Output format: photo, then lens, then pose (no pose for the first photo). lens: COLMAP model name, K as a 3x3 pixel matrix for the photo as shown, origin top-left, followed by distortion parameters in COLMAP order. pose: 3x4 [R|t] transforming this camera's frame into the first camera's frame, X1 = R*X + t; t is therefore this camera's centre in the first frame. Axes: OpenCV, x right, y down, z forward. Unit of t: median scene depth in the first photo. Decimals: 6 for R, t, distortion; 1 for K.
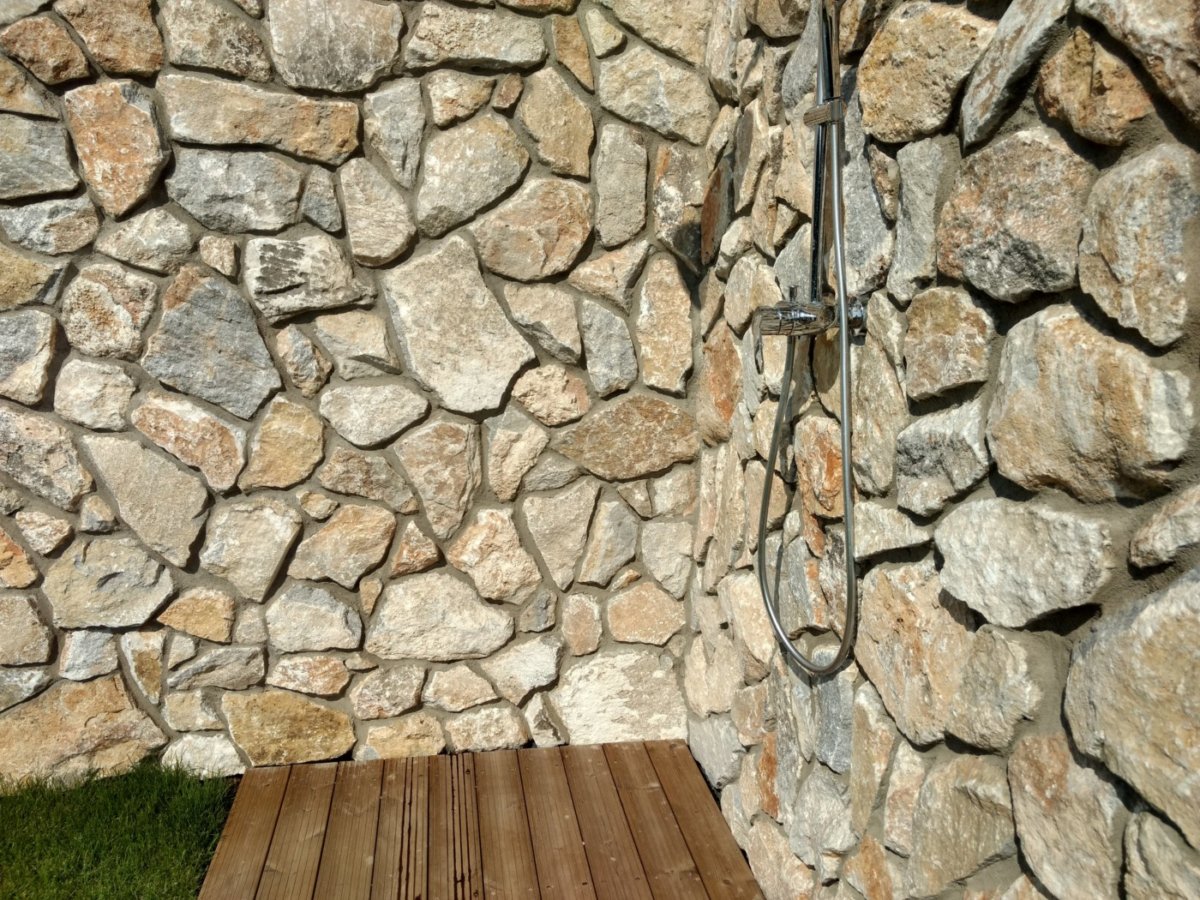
lens RADIAL K [[953.7, 0, 600.1], [0, 953.7, 447.5], [0, 0, 1]] dist [0.019110, 0.015295]
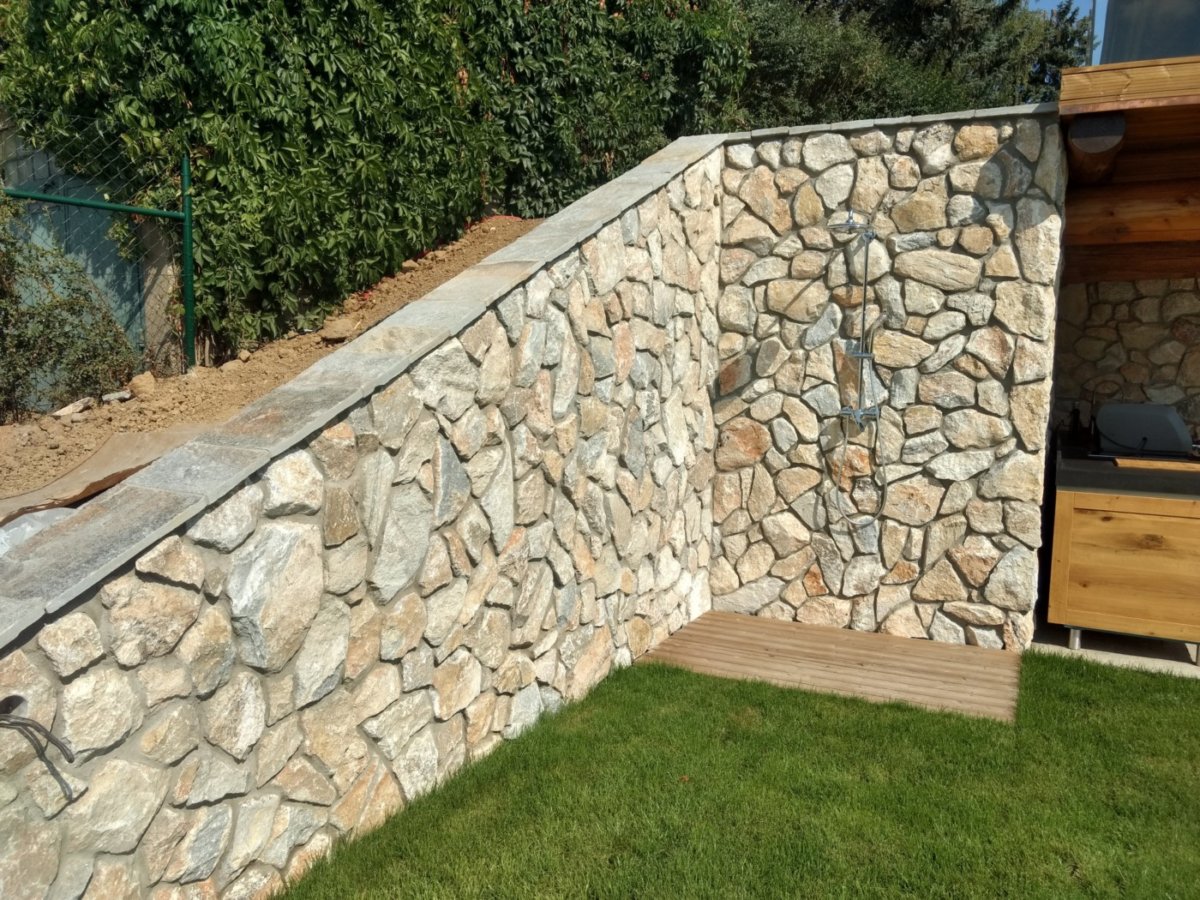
lens RADIAL K [[953.7, 0, 598.4], [0, 953.7, 451.0], [0, 0, 1]] dist [0.019110, 0.015295]
pose [[0.577989, -0.081142, 0.812000, -2.110231], [0.149396, 0.988749, -0.007537, -0.085474], [-0.802253, 0.125666, 0.583609, -0.132440]]
